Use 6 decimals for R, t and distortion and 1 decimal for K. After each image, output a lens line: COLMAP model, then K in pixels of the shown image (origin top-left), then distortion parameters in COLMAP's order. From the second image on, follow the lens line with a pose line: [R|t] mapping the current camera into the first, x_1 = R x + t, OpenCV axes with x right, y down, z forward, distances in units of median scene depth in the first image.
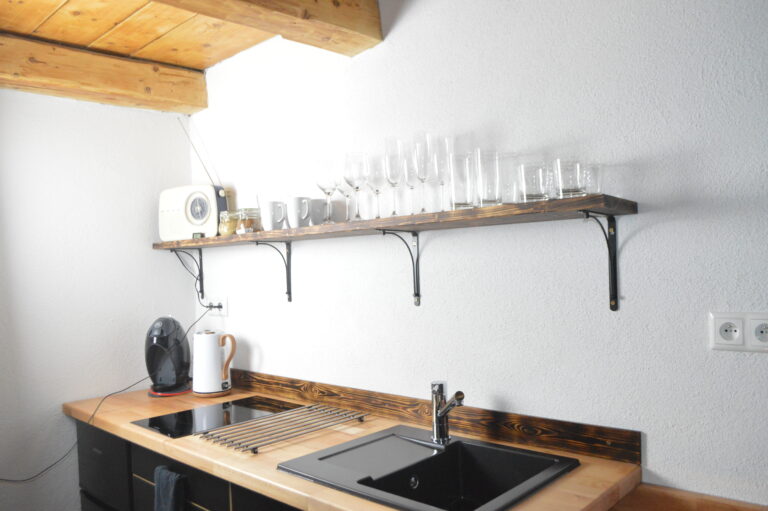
lens RADIAL K [[610.5, 0, 379.4], [0, 610.5, 257.2], [0, 0, 1]] dist [-0.073967, 0.000464]
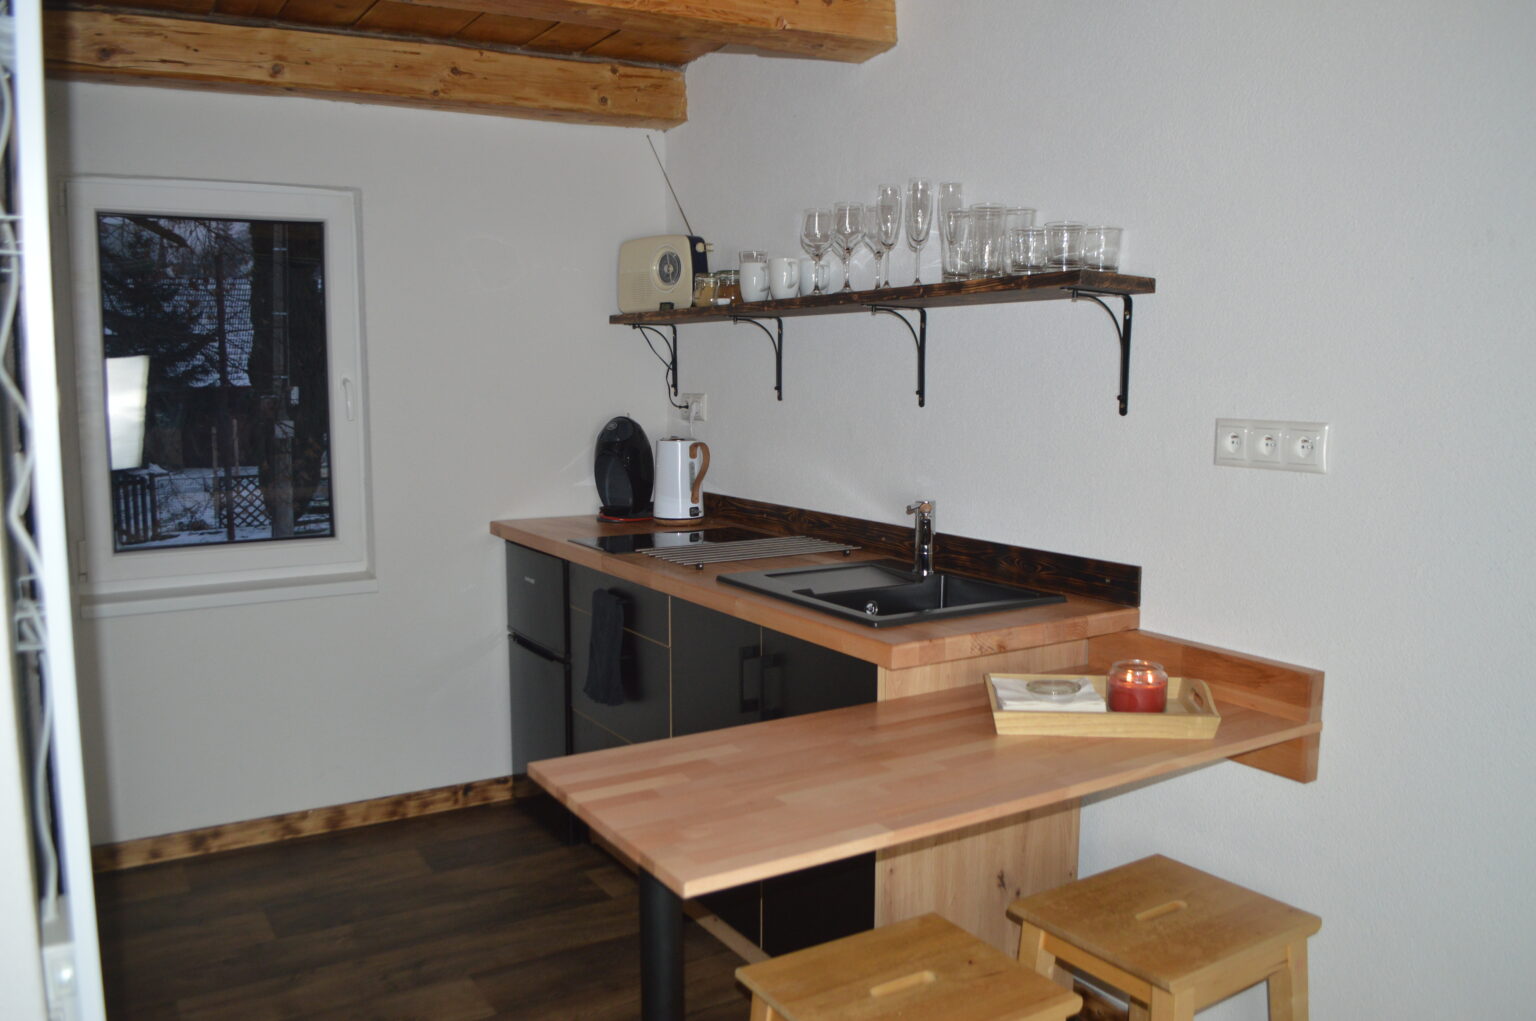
lens RADIAL K [[1221.0, 0, 758.8], [0, 1221.0, 513.8], [0, 0, 1]] dist [-0.073967, 0.000464]
pose [[0.961922, 0.067446, -0.264871, 0.216017], [-0.032059, 0.990228, 0.135722, 0.009358], [0.271436, -0.122062, 0.954685, -0.403601]]
